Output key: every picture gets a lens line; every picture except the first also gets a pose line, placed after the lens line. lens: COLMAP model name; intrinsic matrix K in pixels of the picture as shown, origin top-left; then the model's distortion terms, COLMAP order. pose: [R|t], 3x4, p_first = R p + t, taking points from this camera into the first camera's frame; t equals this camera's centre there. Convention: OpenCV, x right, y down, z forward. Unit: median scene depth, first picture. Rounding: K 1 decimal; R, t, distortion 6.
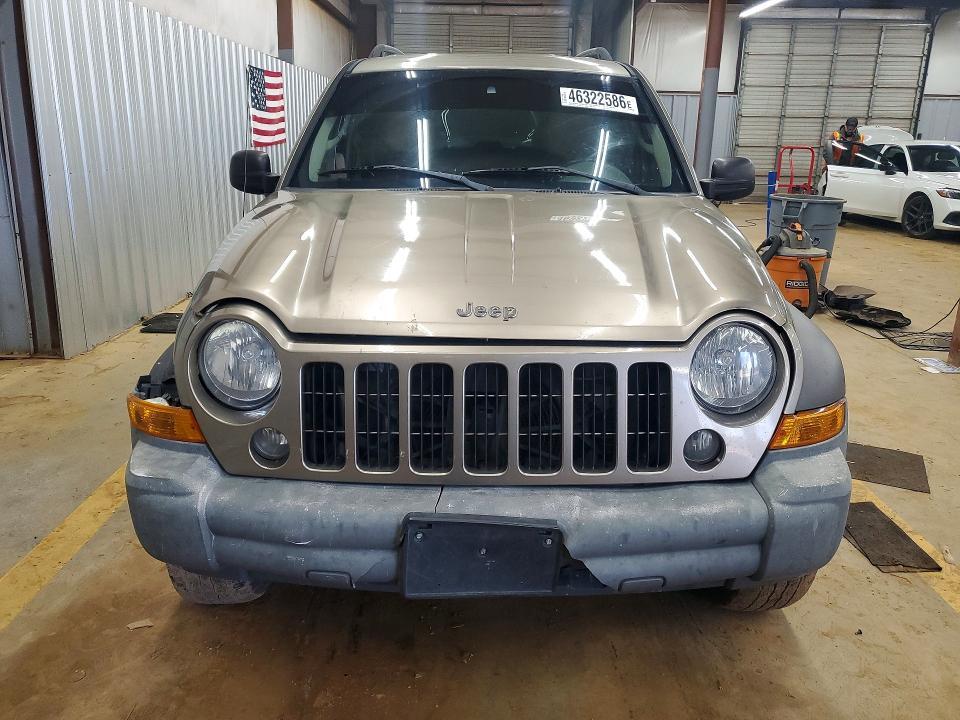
lens RADIAL K [[749.5, 0, 480.0], [0, 749.5, 360.0], [0, 0, 1]] dist [0.030822, -0.003611]
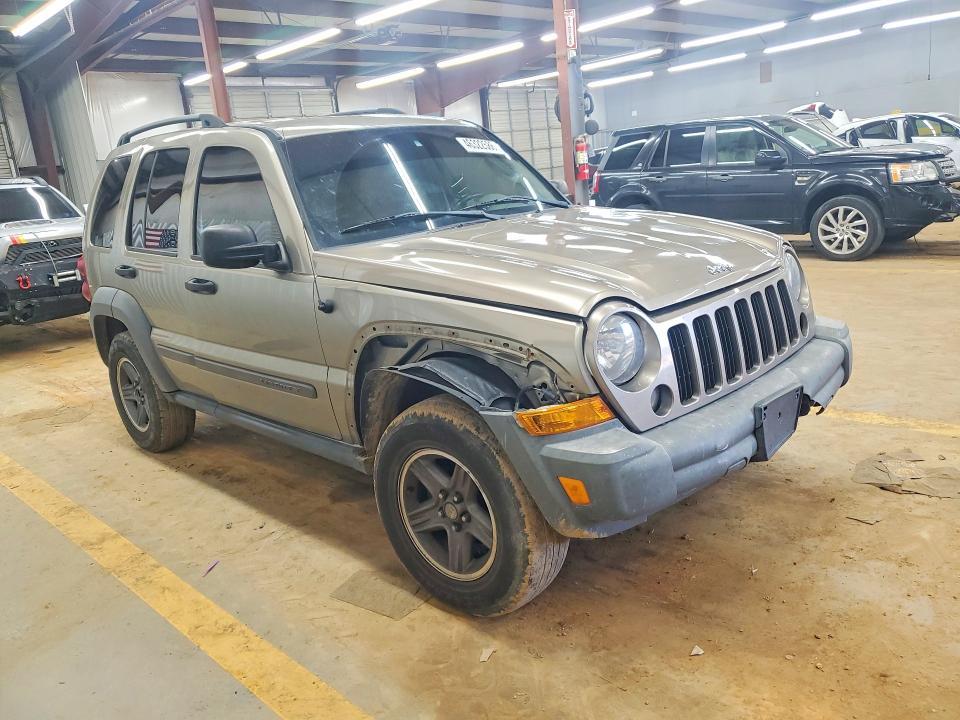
lens RADIAL K [[749.5, 0, 480.0], [0, 749.5, 360.0], [0, 0, 1]] dist [0.030822, -0.003611]
pose [[0.706190, -0.269182, 0.654856, -0.907479], [0.318897, 0.946708, 0.045254, -0.073972], [-0.632139, 0.176874, 0.754397, 0.134915]]
